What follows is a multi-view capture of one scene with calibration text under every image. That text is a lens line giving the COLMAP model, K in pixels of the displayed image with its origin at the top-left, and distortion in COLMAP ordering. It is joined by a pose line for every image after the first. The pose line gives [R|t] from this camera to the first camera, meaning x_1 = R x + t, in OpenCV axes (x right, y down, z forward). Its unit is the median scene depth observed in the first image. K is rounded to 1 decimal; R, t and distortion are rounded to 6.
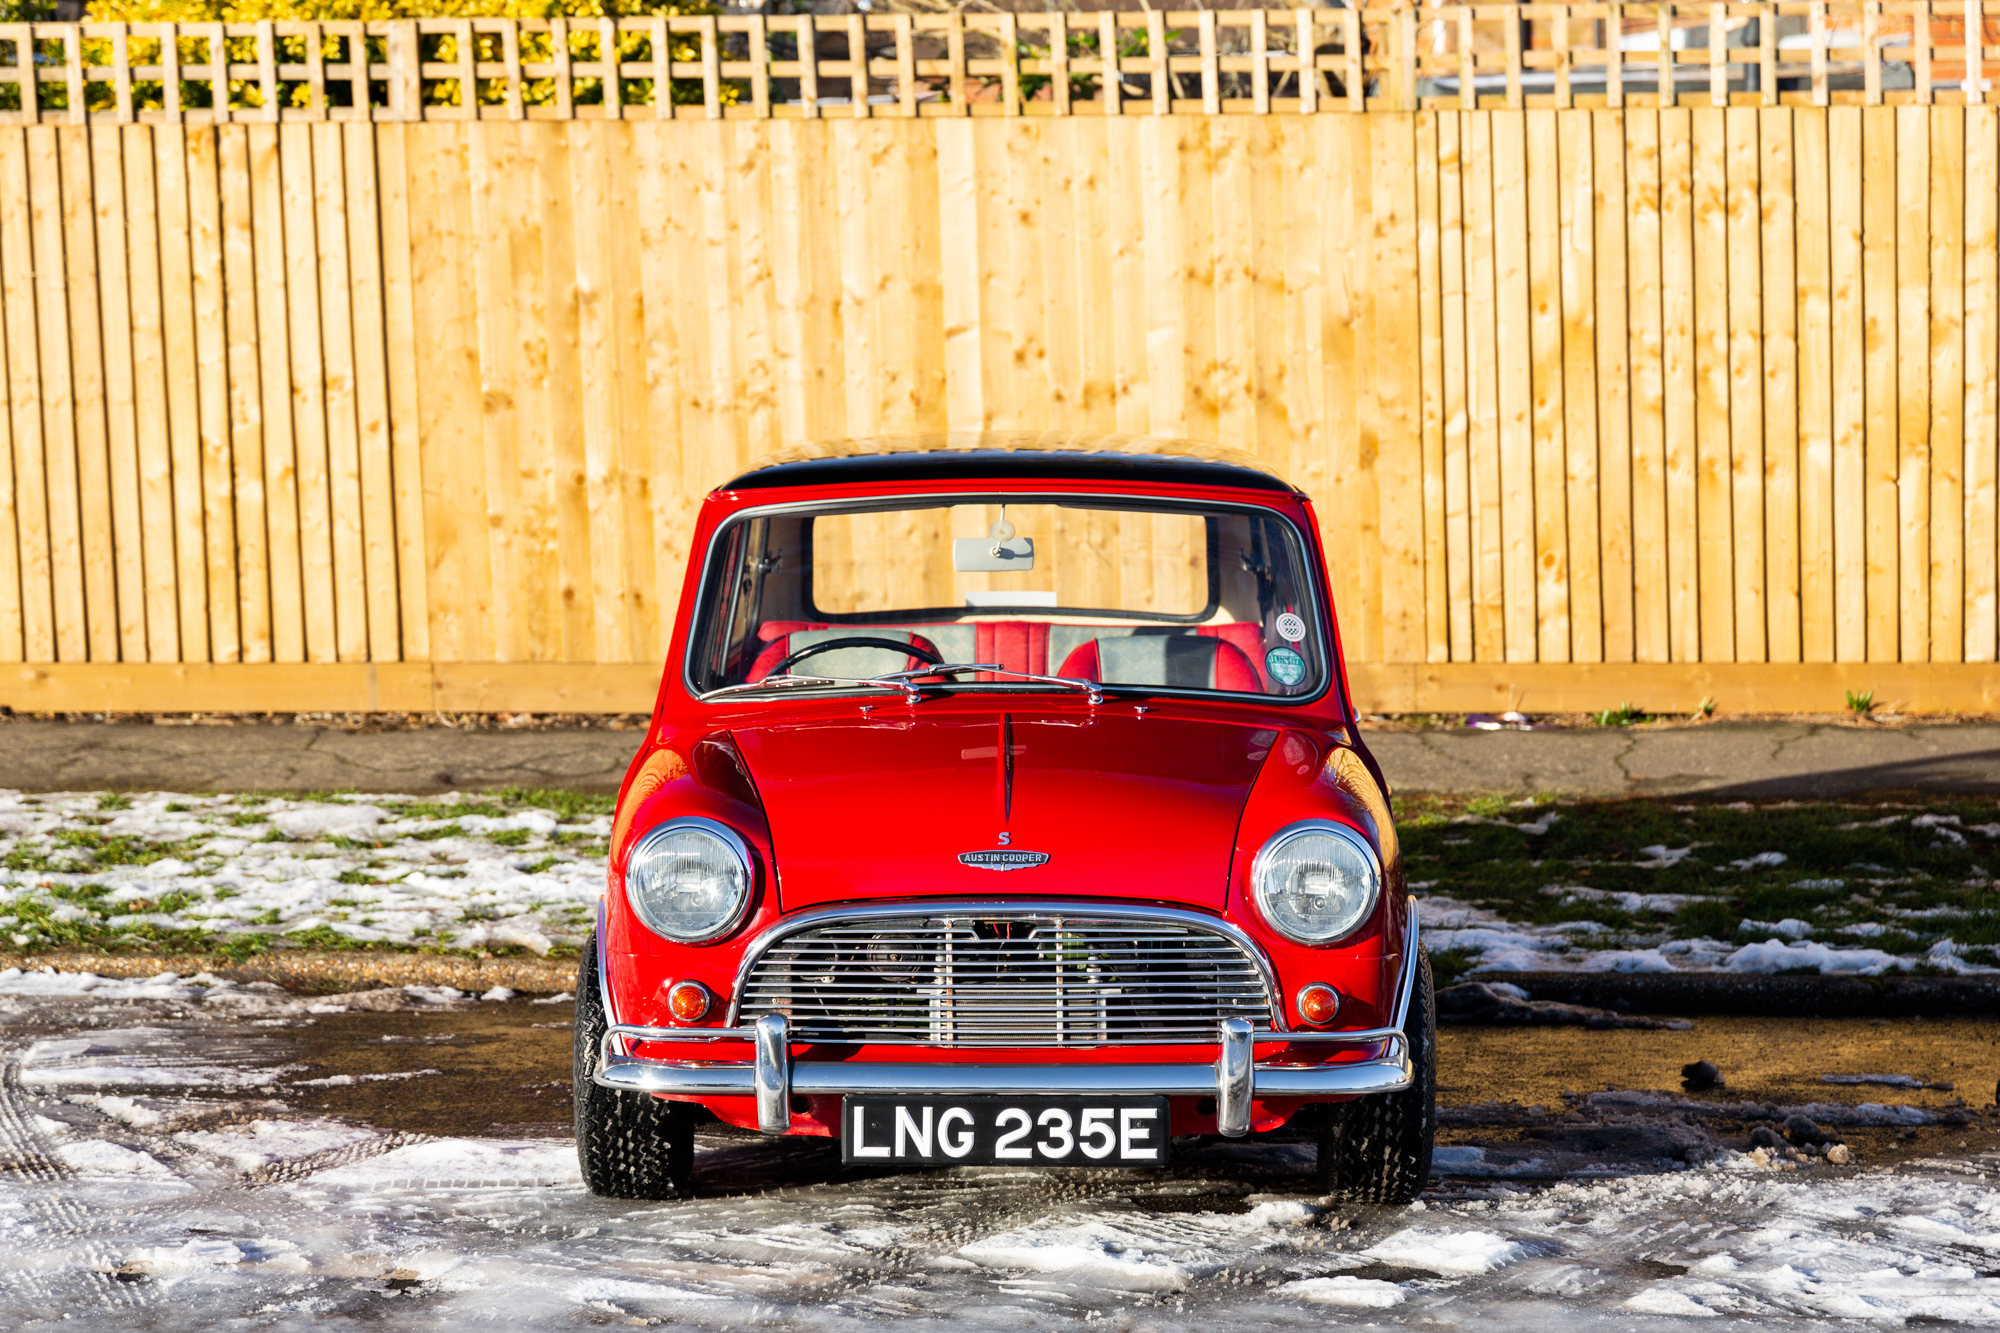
lens RADIAL K [[4078.7, 0, 999.8], [0, 4078.7, 559.0], [0, 0, 1]] dist [0.014945, 0.000000]
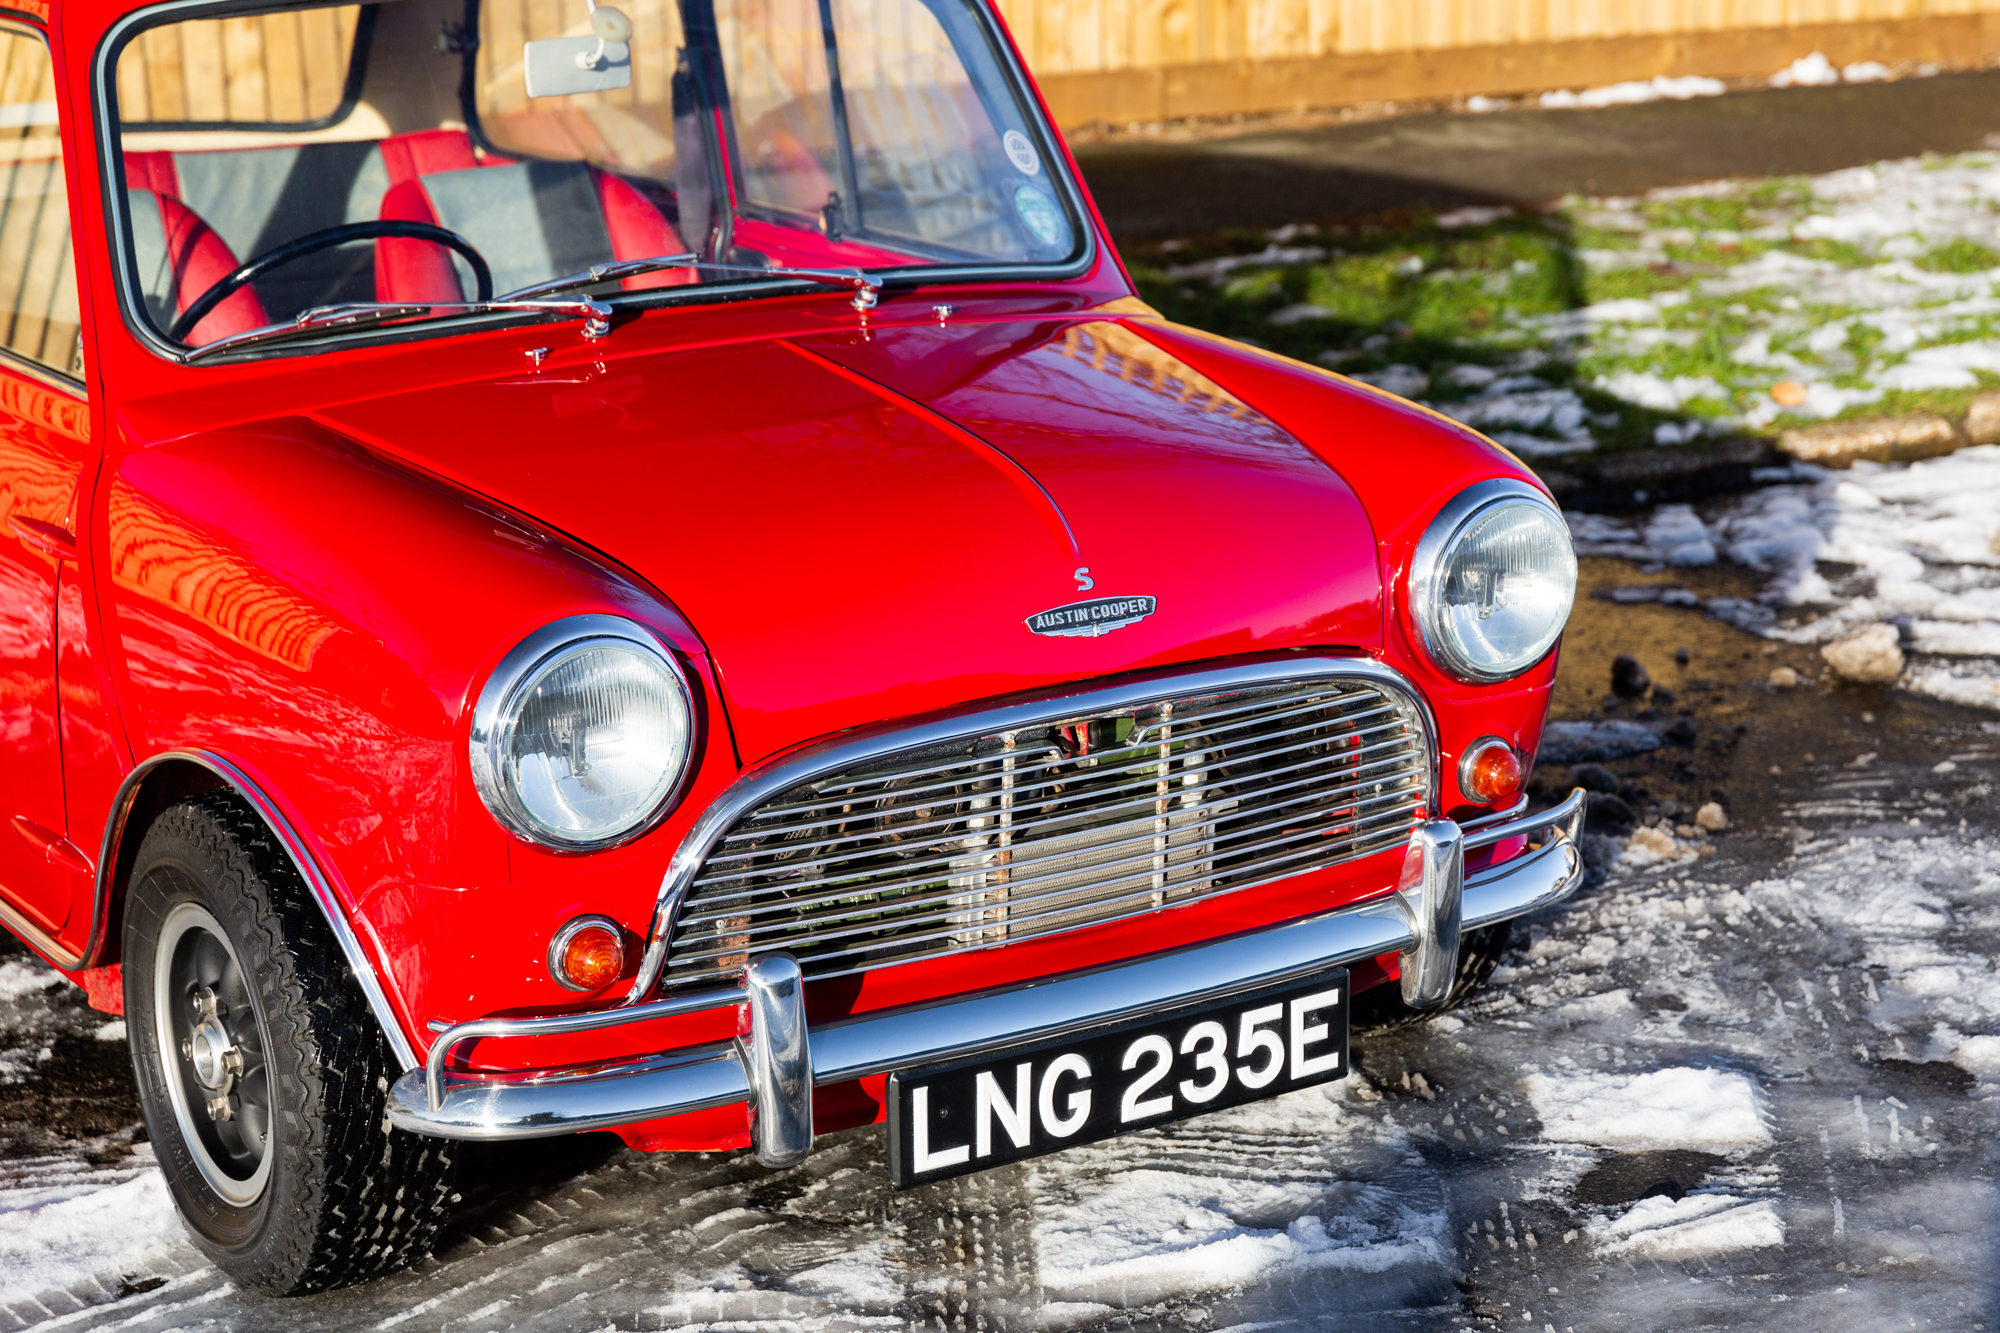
lens RADIAL K [[3814.0, 0, 1005.0], [0, 3814.0, 651.0], [0, 0, 1]] dist [0.009609, 0.000000]
pose [[0.831599, -0.144748, 0.536182, -0.198363], [0.044445, 0.979687, 0.195544, -0.017641], [-0.553595, -0.138784, 0.821140, 0.381750]]
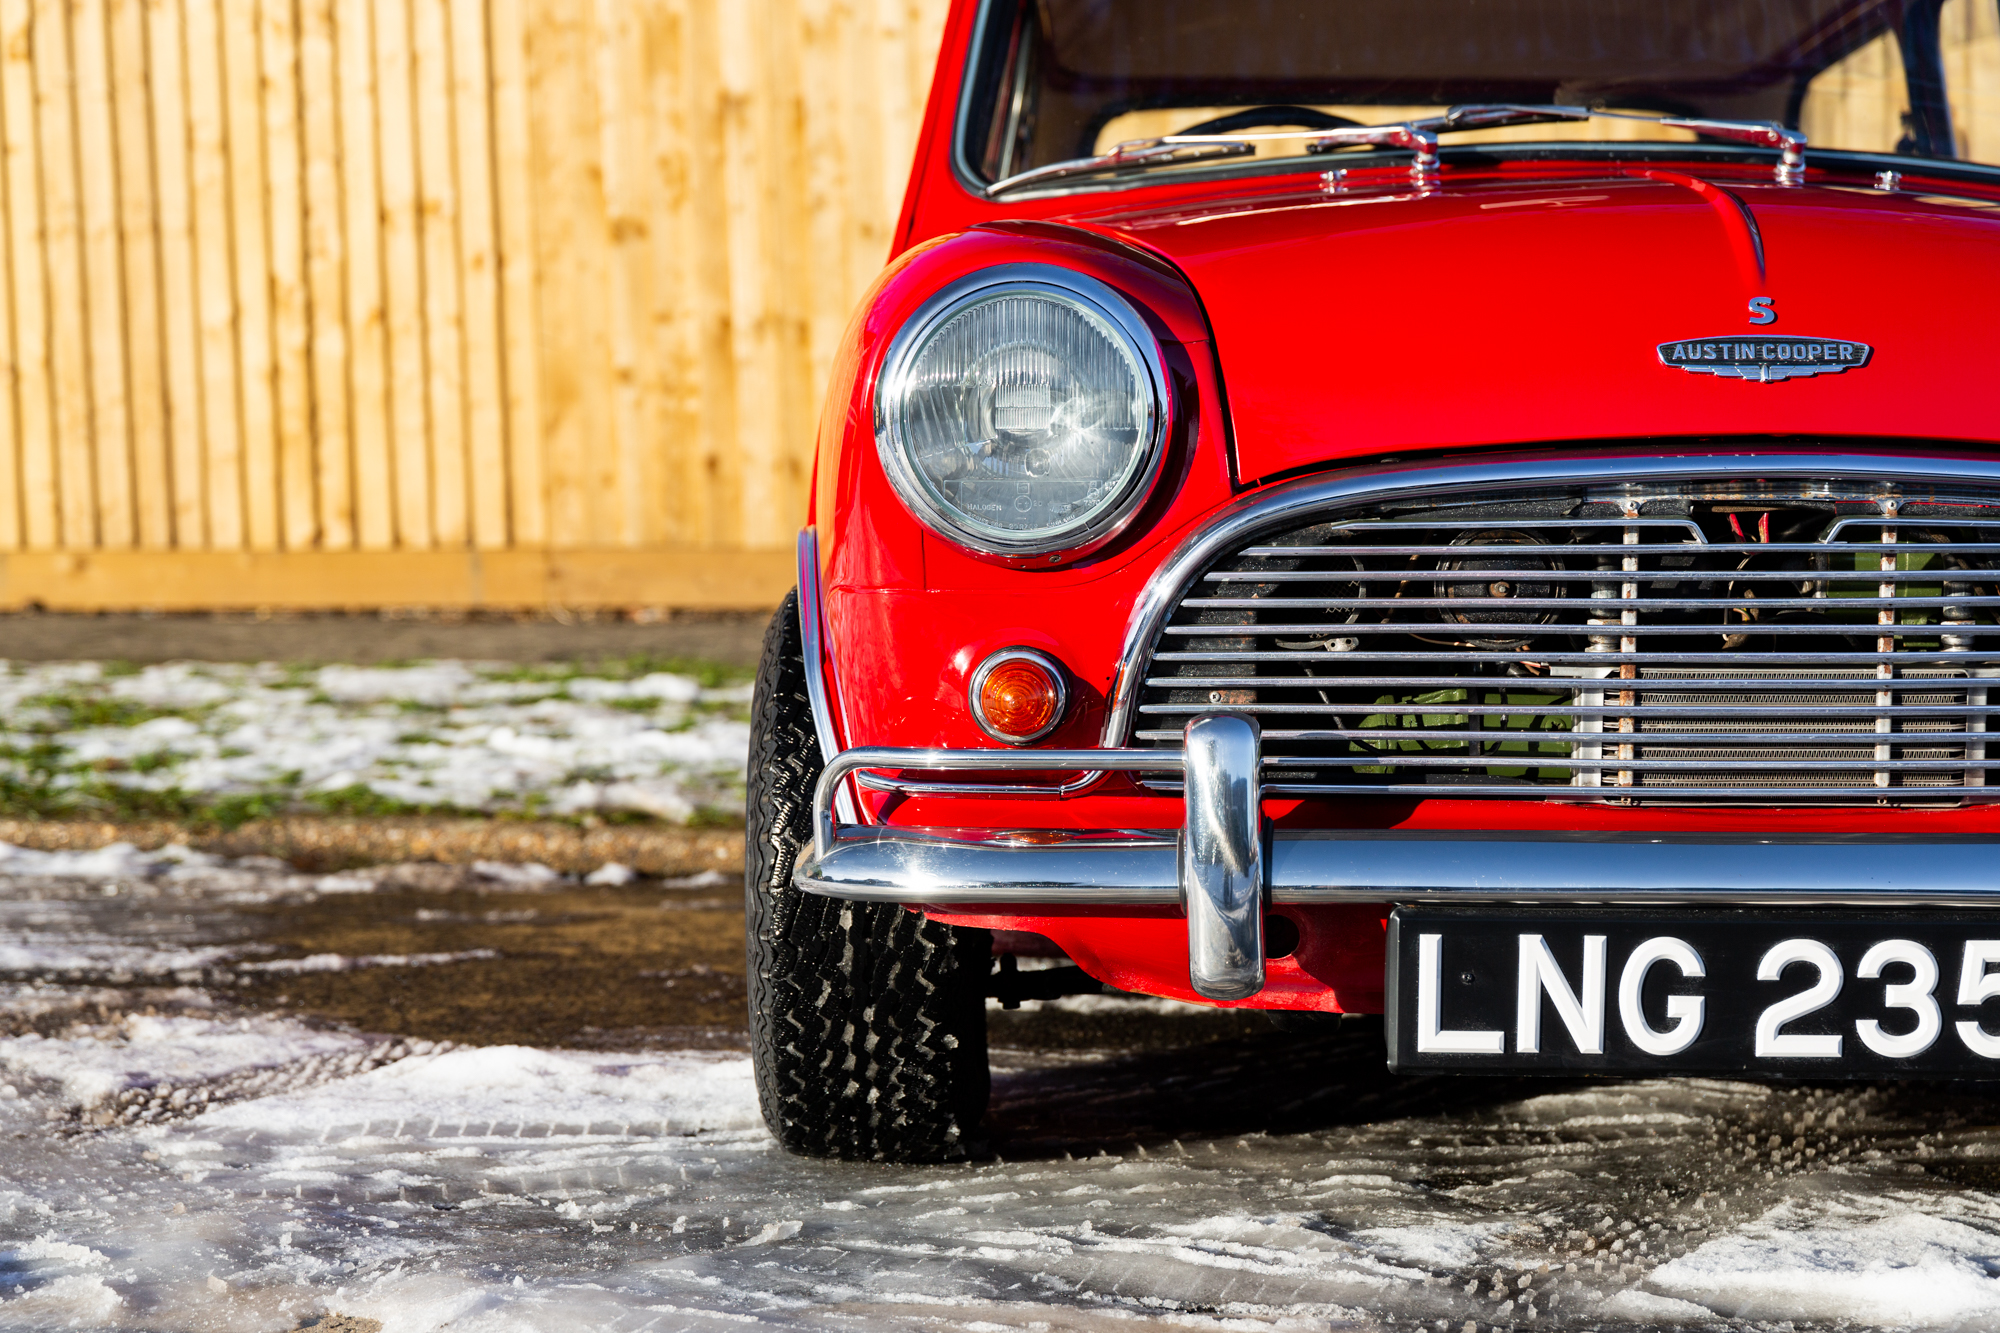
lens RADIAL K [[3301.7, 0, 1027.8], [0, 3301.7, 631.6], [0, 0, 1]] dist [-0.009356, 0.000000]
pose [[0.999974, 0.002751, -0.006689, -0.049249], [-0.002877, 0.999817, -0.018894, 0.073245], [0.006636, 0.018913, 0.999799, 0.440257]]
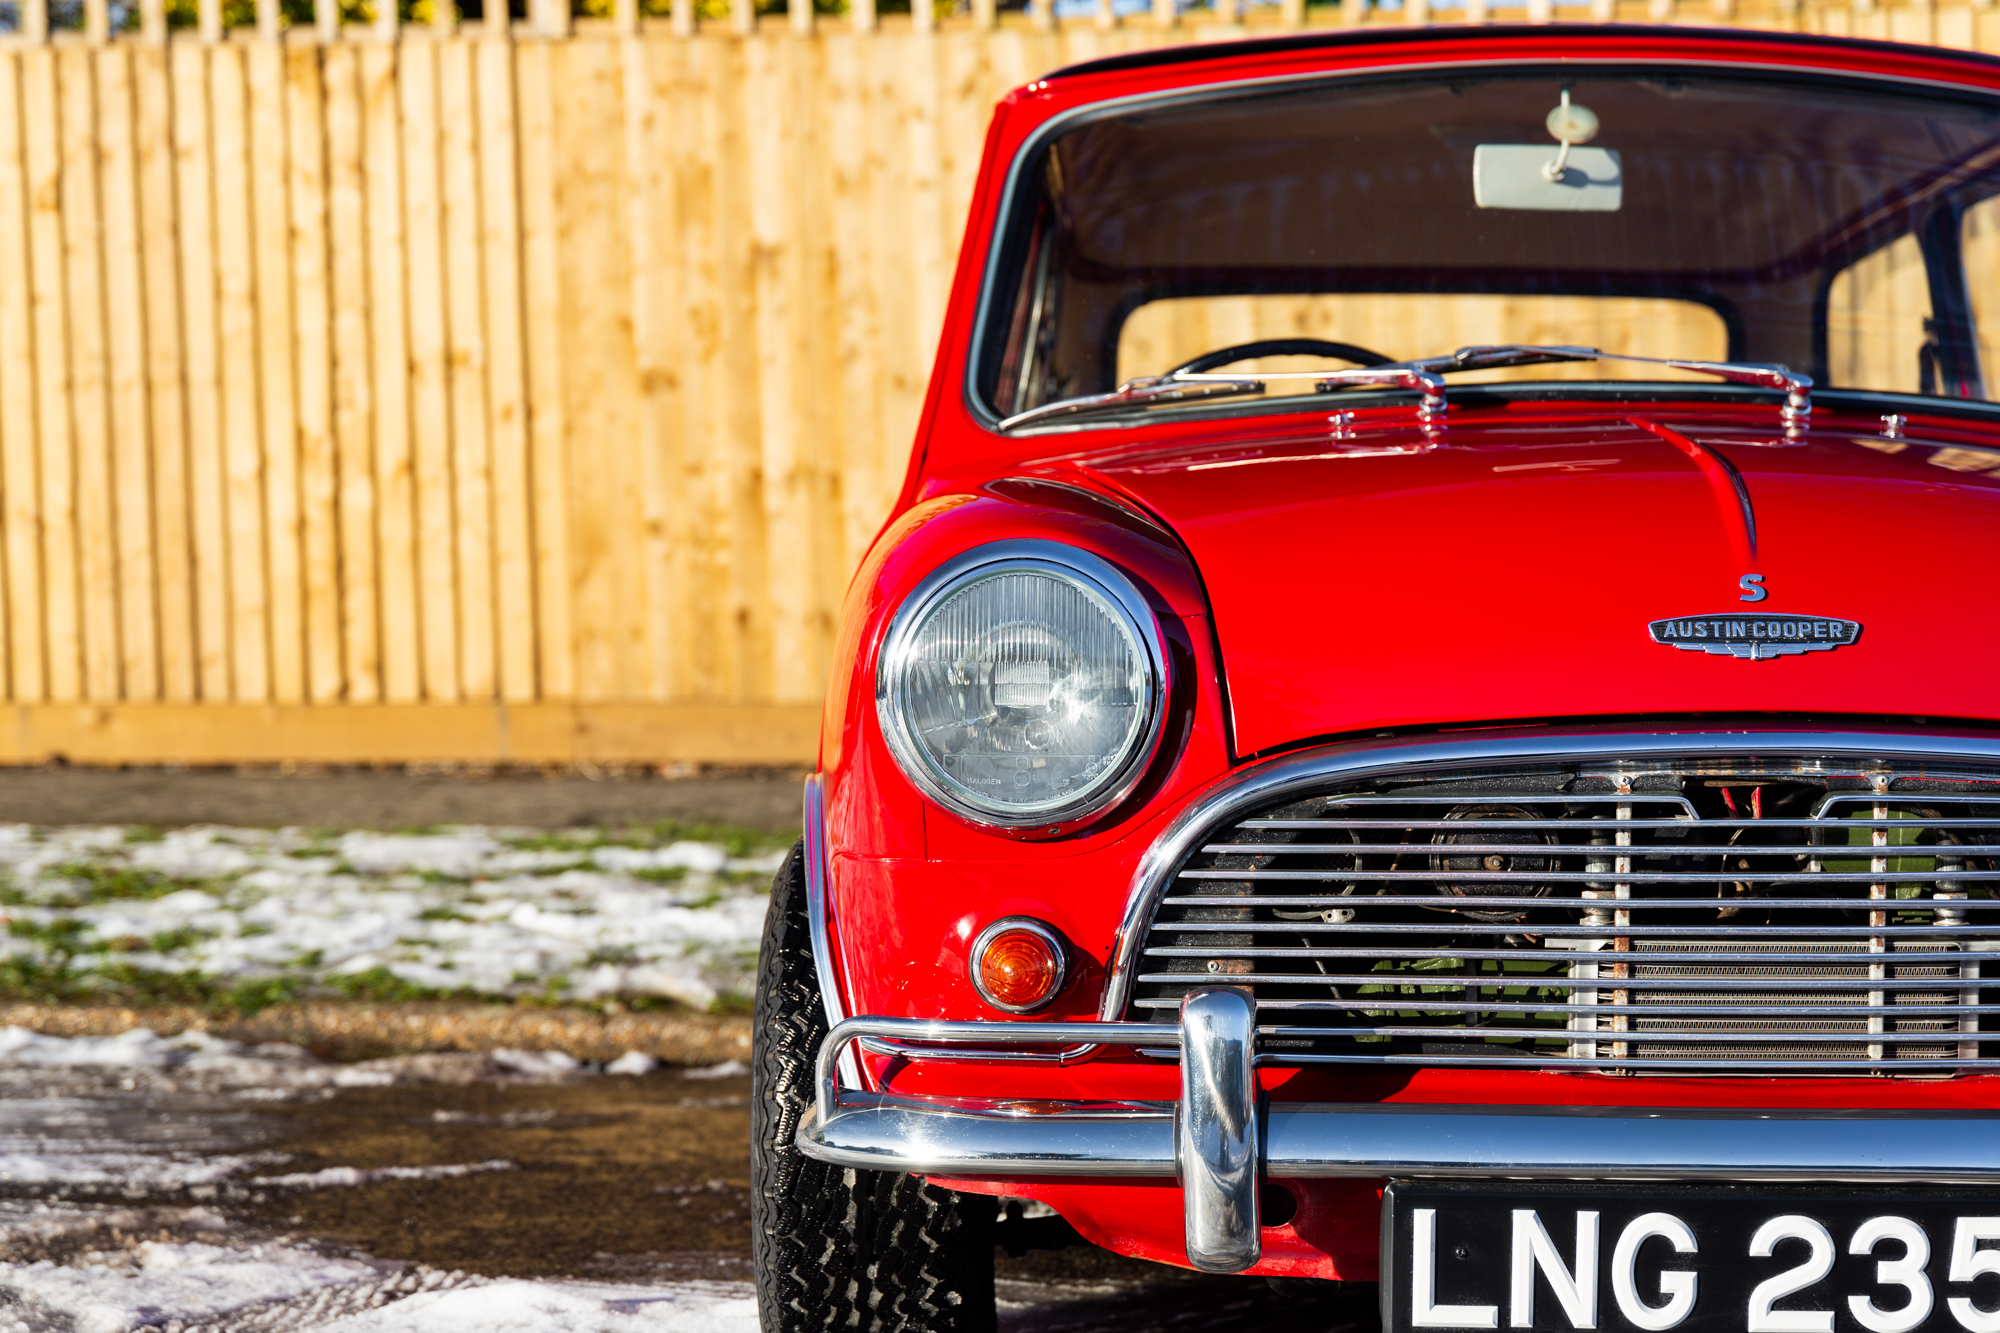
lens RADIAL K [[3383.2, 0, 1033.8], [0, 3383.2, 640.8], [0, 0, 1]] dist [-0.006577, 0.000000]
pose [[0.999813, 0.003734, -0.018962, -0.045817], [-0.004672, 0.998754, -0.049684, 0.062089], [0.018753, 0.049763, 0.998585, 0.431014]]
